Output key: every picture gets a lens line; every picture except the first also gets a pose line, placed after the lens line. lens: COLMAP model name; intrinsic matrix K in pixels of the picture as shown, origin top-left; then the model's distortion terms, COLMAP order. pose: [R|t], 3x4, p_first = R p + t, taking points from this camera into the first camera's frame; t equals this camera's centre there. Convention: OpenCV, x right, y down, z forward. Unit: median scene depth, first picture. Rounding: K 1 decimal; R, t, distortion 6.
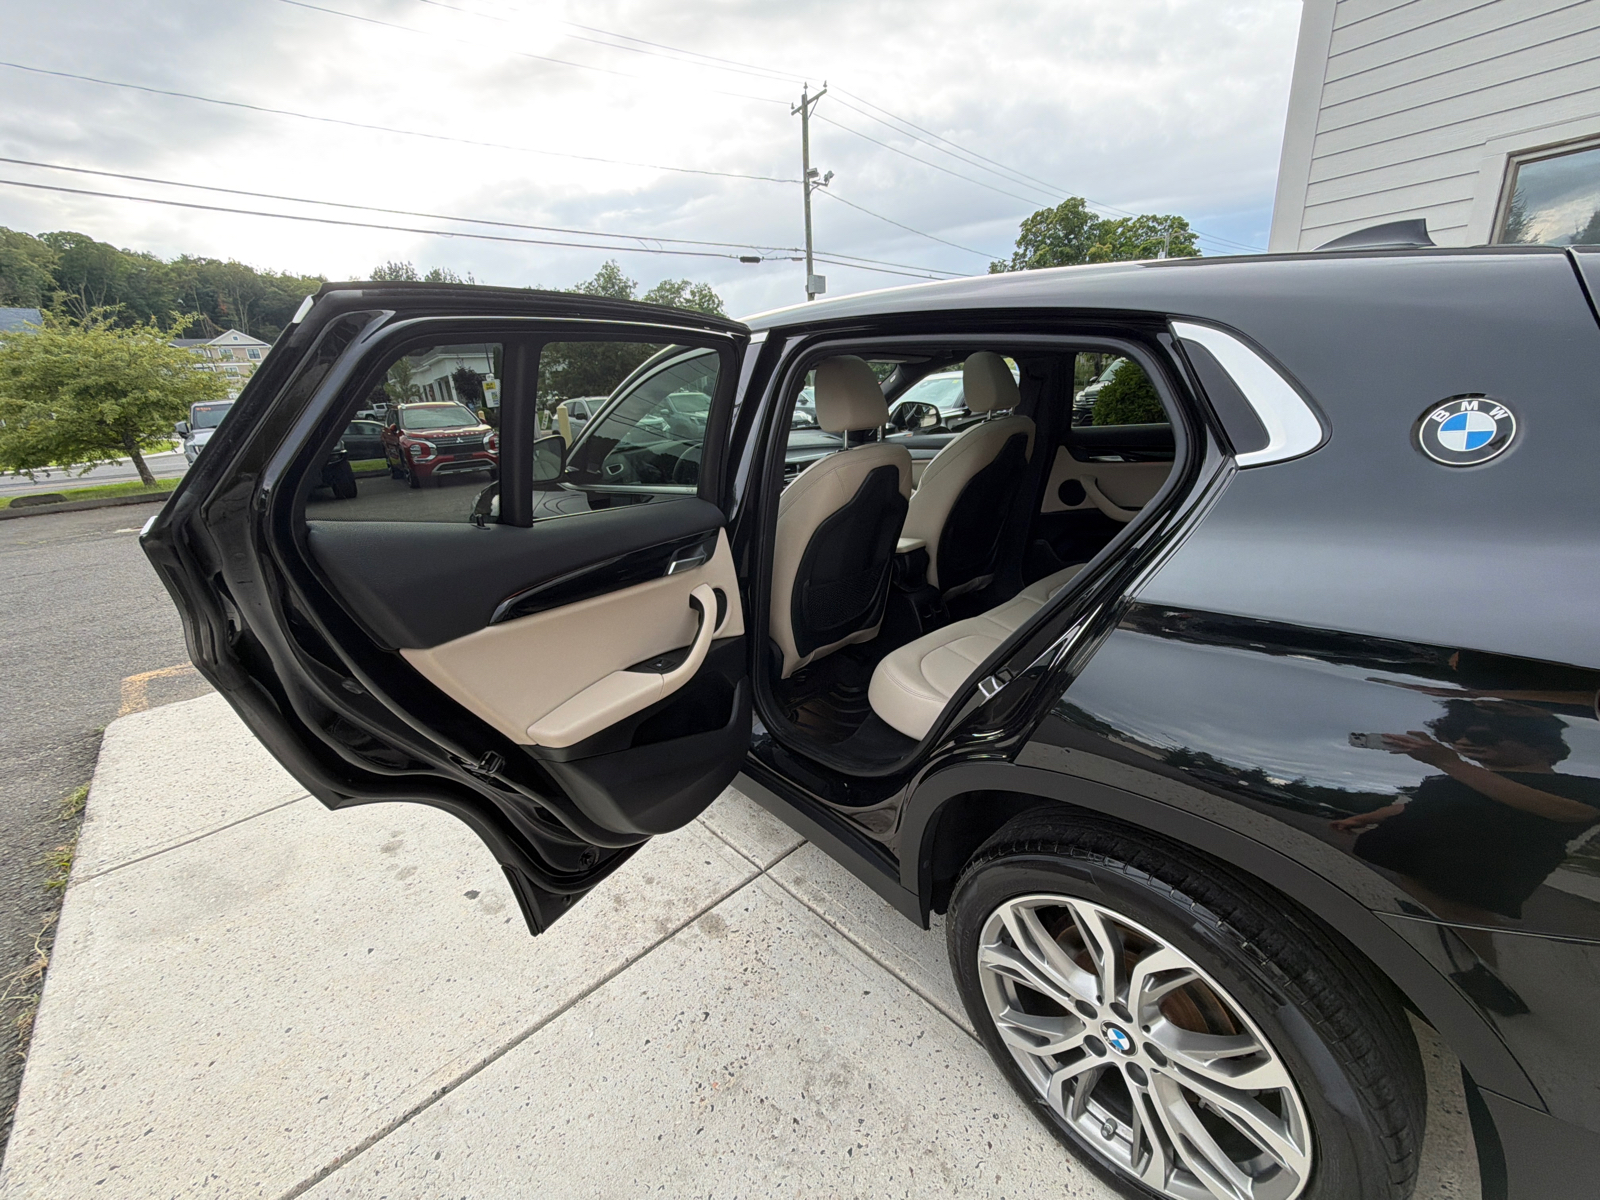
lens RADIAL K [[635.0, 0, 800.6], [0, 635.0, 603.2], [0, 0, 1]] dist [0.001976, -0.000958]
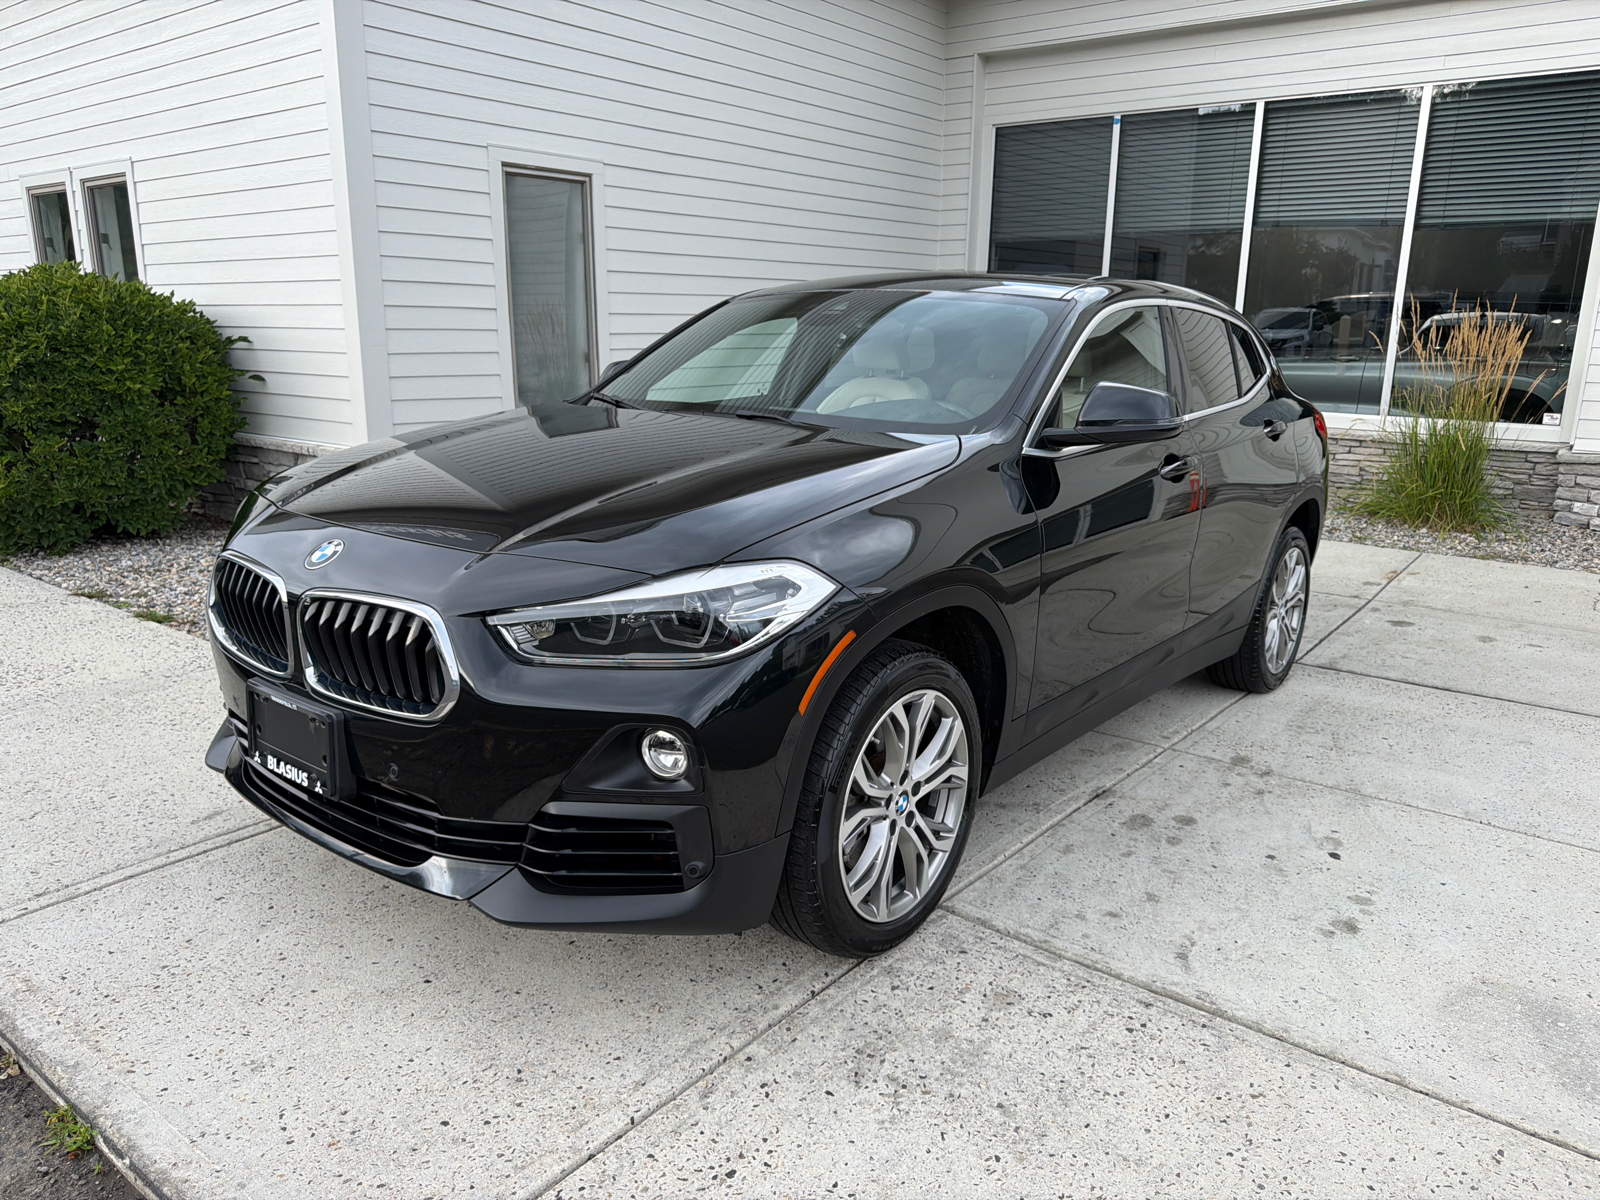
lens RADIAL K [[1142.1, 0, 788.2], [0, 1142.1, 589.0], [0, 0, 1]] dist [0.016647, -0.022797]
pose [[-0.151116, -0.163534, 0.974895, -0.137234], [0.308444, 0.929181, 0.203677, -0.034093], [-0.939163, 0.331479, -0.089973, 0.123933]]
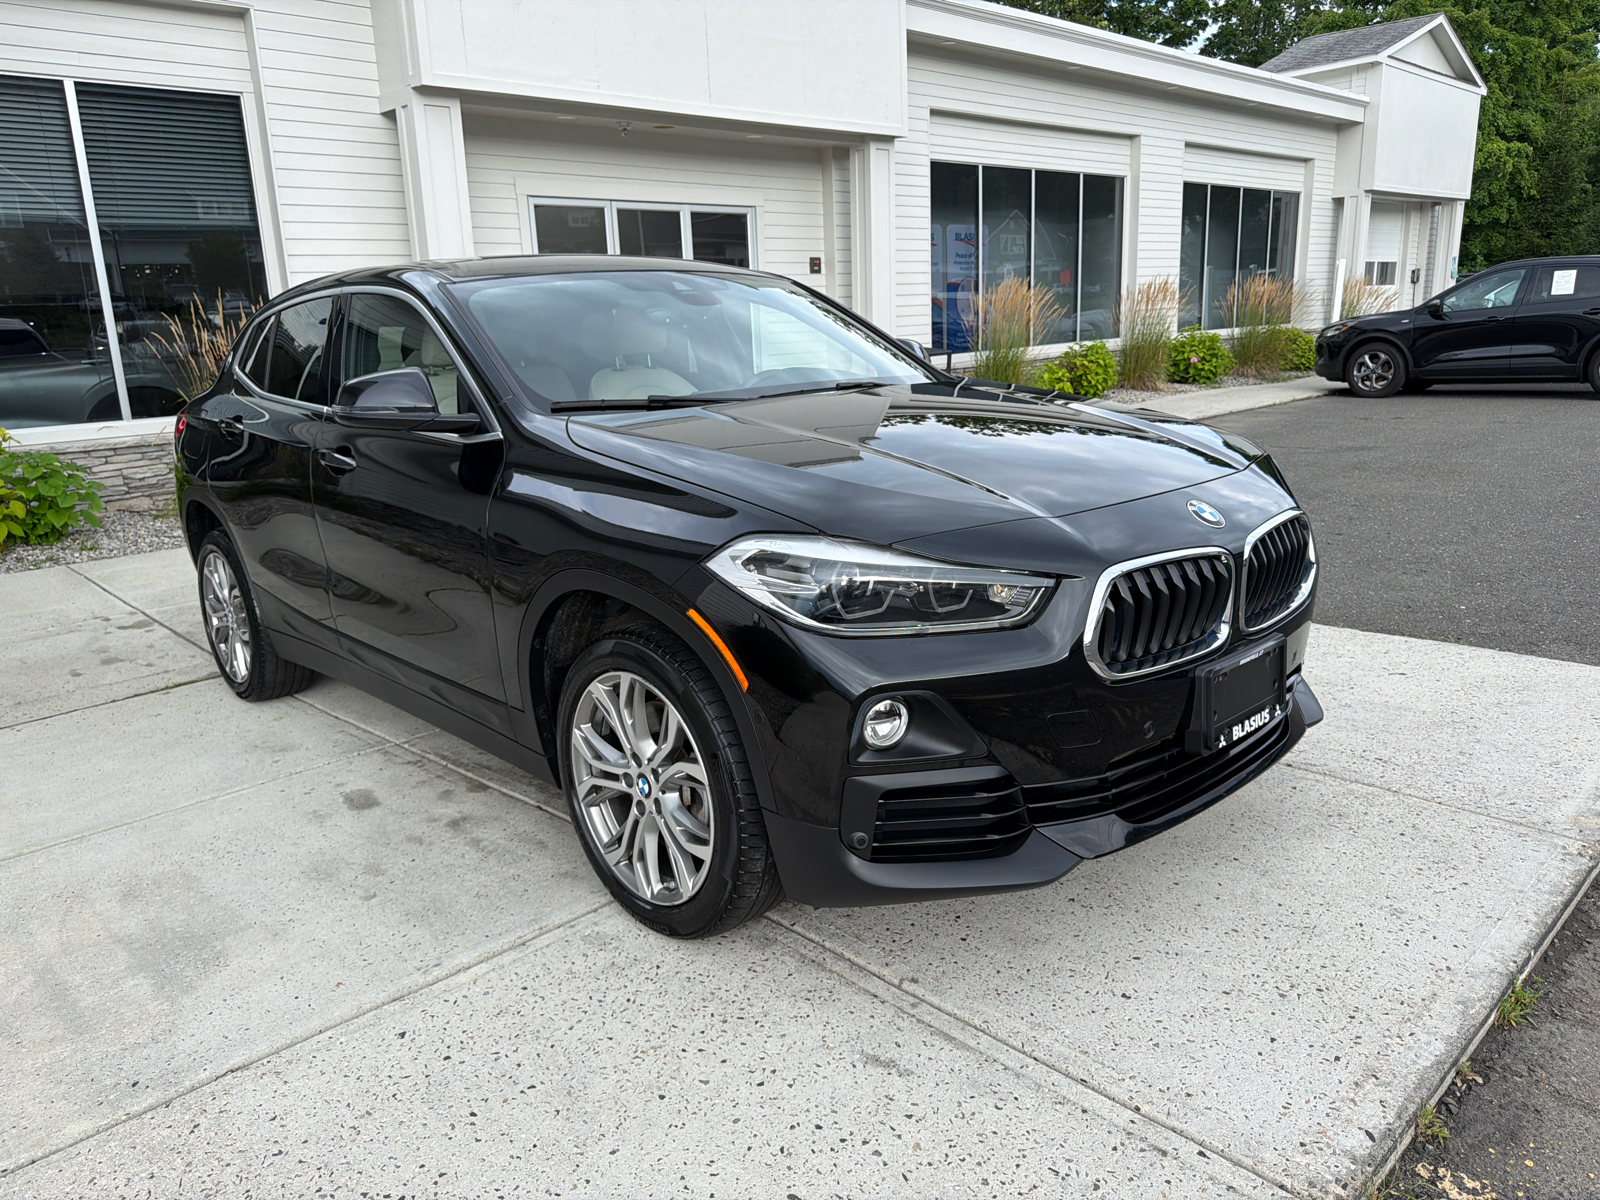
lens RADIAL K [[1142.1, 0, 801.1], [0, 1142.1, 592.6], [0, 0, 1]] dist [0.016647, -0.022797]
pose [[-0.994434, 0.104262, 0.015192, -0.016512], [0.096197, 0.839614, 0.534598, -0.074471], [0.042983, 0.533083, -0.844970, 0.224404]]
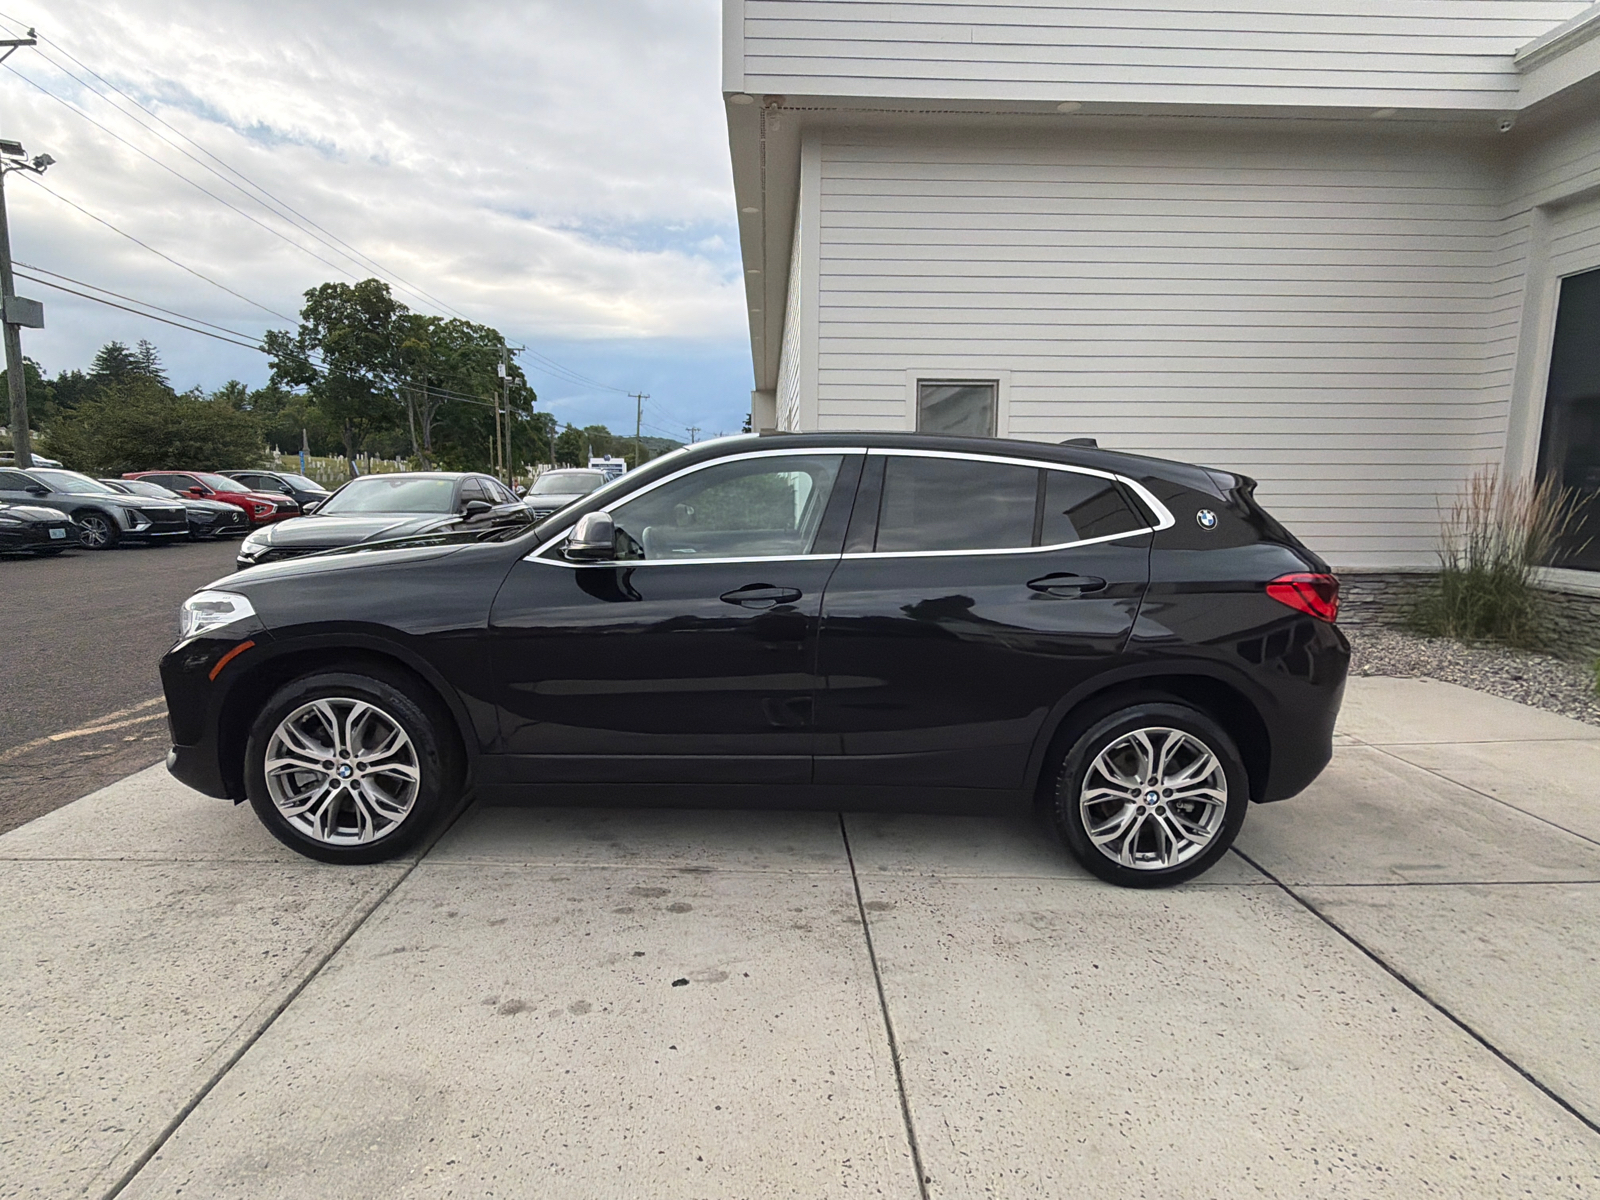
lens RADIAL K [[816.8, 0, 798.4], [0, 816.8, 604.0], [0, 0, 1]] dist [0.000901, -0.000216]
pose [[0.655075, -0.032964, 0.754844, -0.090120], [0.184476, 0.975790, -0.117481, 0.006436], [-0.732697, 0.216210, 0.645297, -0.000953]]
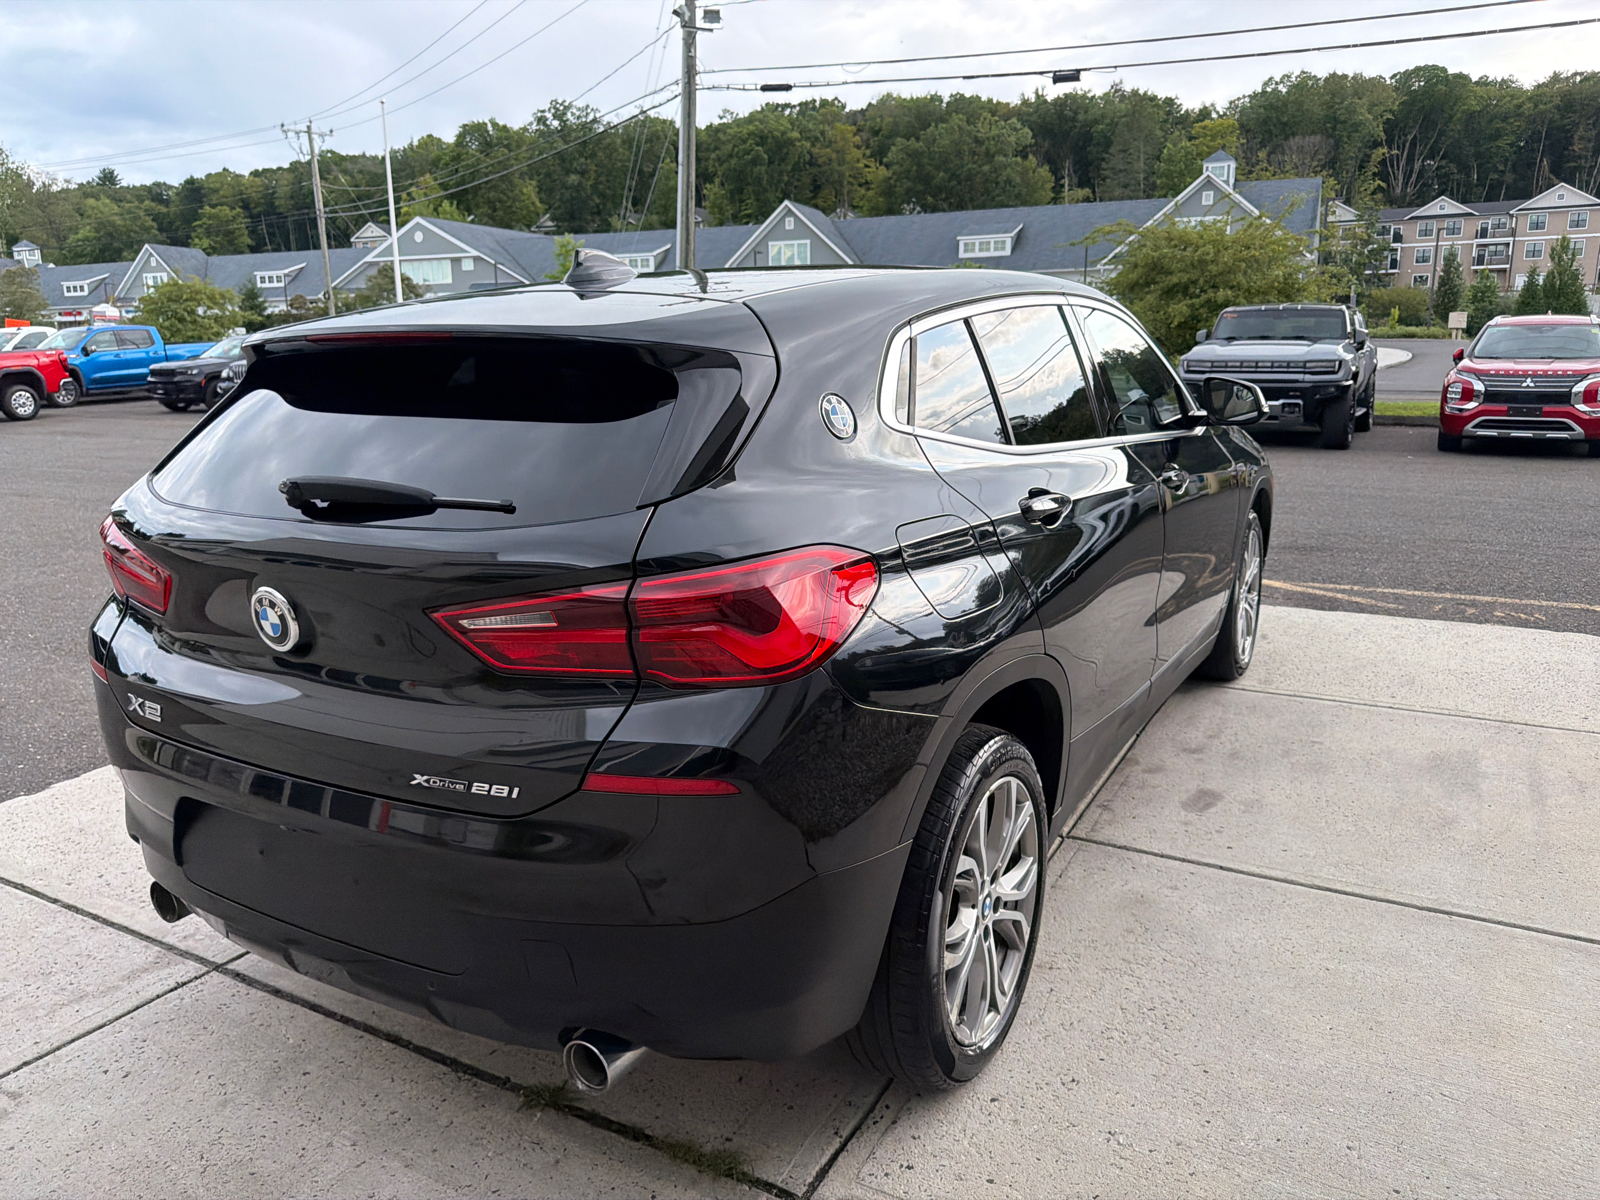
lens RADIAL K [[1142.1, 0, 807.5], [0, 1142.1, 604.3], [0, 0, 1]] dist [0.016647, -0.022797]
pose [[0.300723, 0.269138, -0.914948, 0.136390], [-0.309302, 0.935024, 0.173383, -0.021683], [0.902163, 0.230855, 0.364428, 0.033801]]
